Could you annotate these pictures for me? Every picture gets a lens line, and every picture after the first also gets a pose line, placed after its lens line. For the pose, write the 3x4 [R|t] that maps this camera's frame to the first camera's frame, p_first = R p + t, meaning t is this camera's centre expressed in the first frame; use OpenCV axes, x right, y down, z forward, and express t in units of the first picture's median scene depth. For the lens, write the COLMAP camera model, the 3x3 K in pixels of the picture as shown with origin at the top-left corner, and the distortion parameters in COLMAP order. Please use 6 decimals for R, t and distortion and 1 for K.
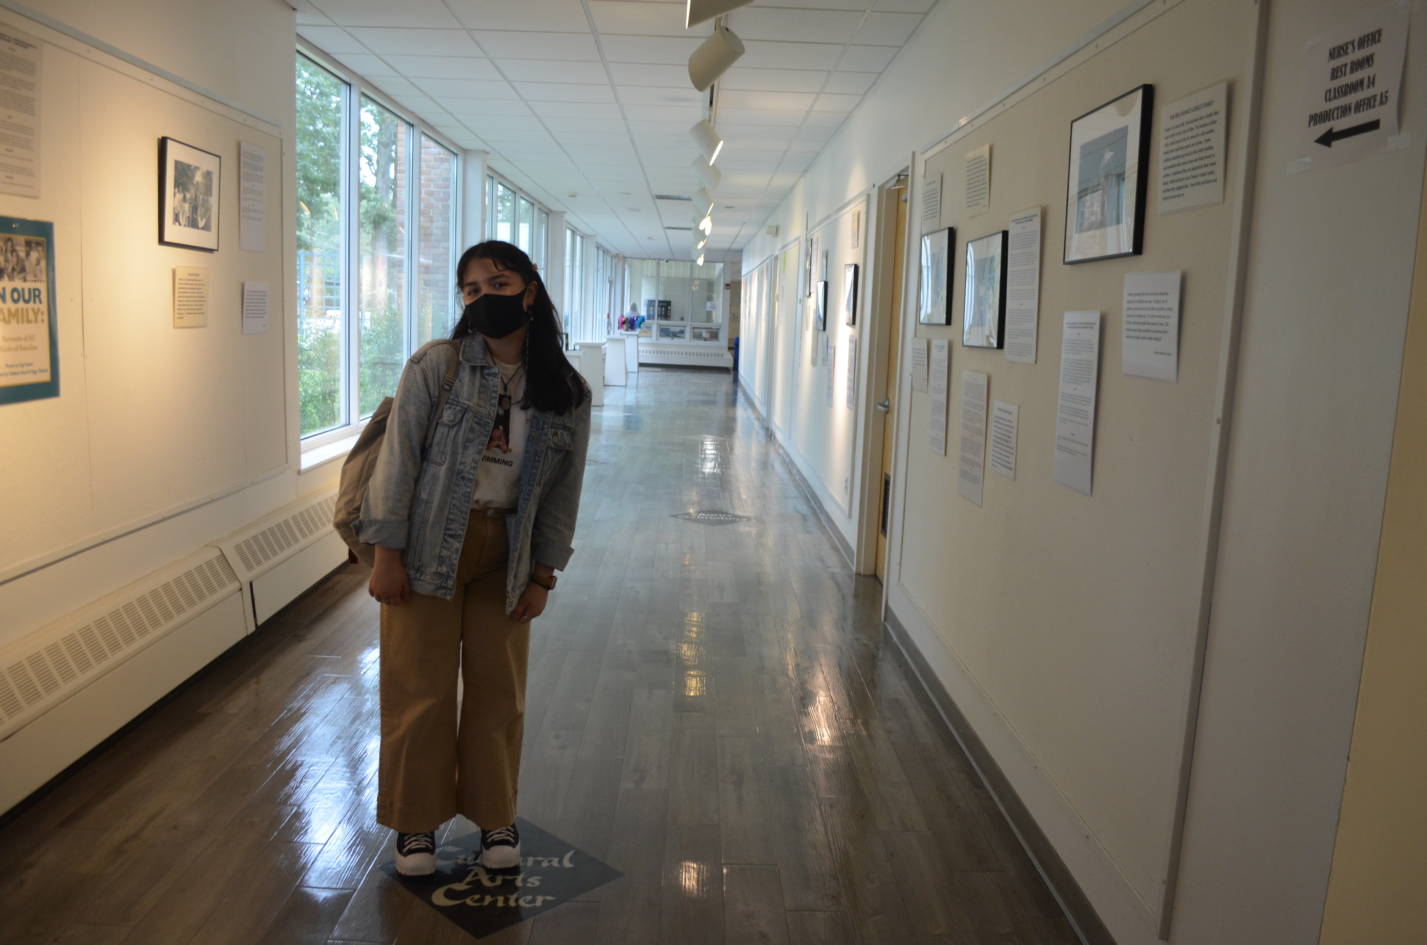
lens RADIAL K [[1122.9, 0, 713.2], [0, 1122.9, 473.1], [0, 0, 1]] dist [-0.094904, 0.012526]
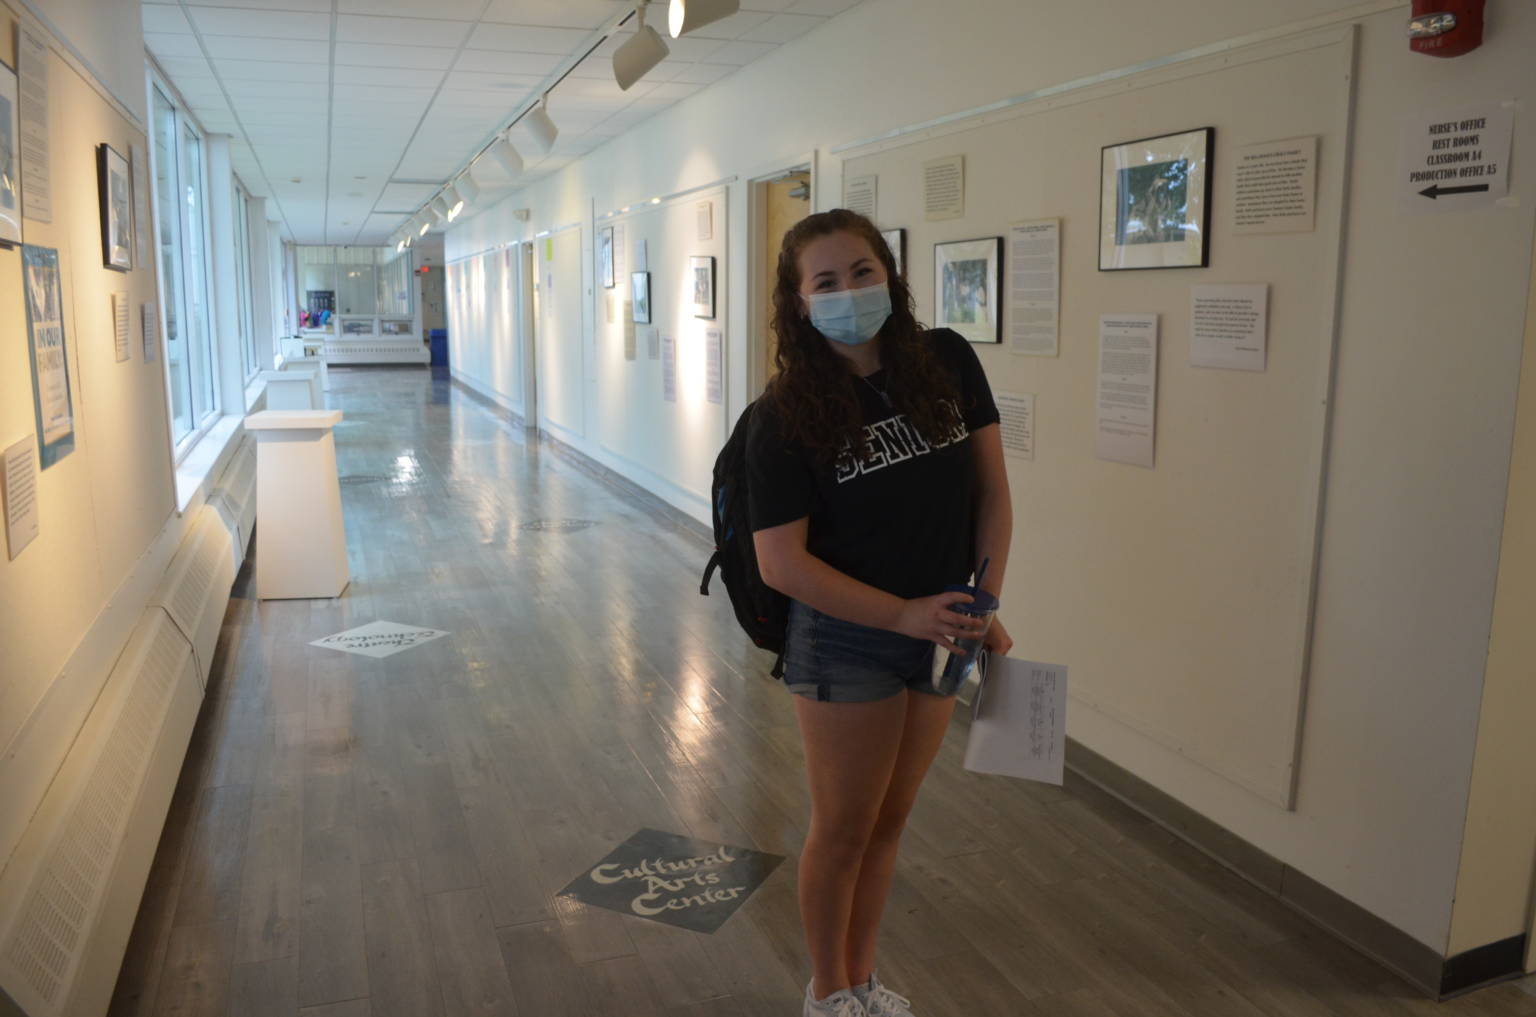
lens RADIAL K [[1208.6, 0, 768.8], [0, 1208.6, 513.5], [0, 0, 1]] dist [-0.094904, 0.012526]
pose [[0.943848, -0.091382, 0.317491, -0.400333], [0.078389, 0.995487, 0.053490, -0.027838], [-0.320946, -0.025598, 0.946751, -0.073949]]
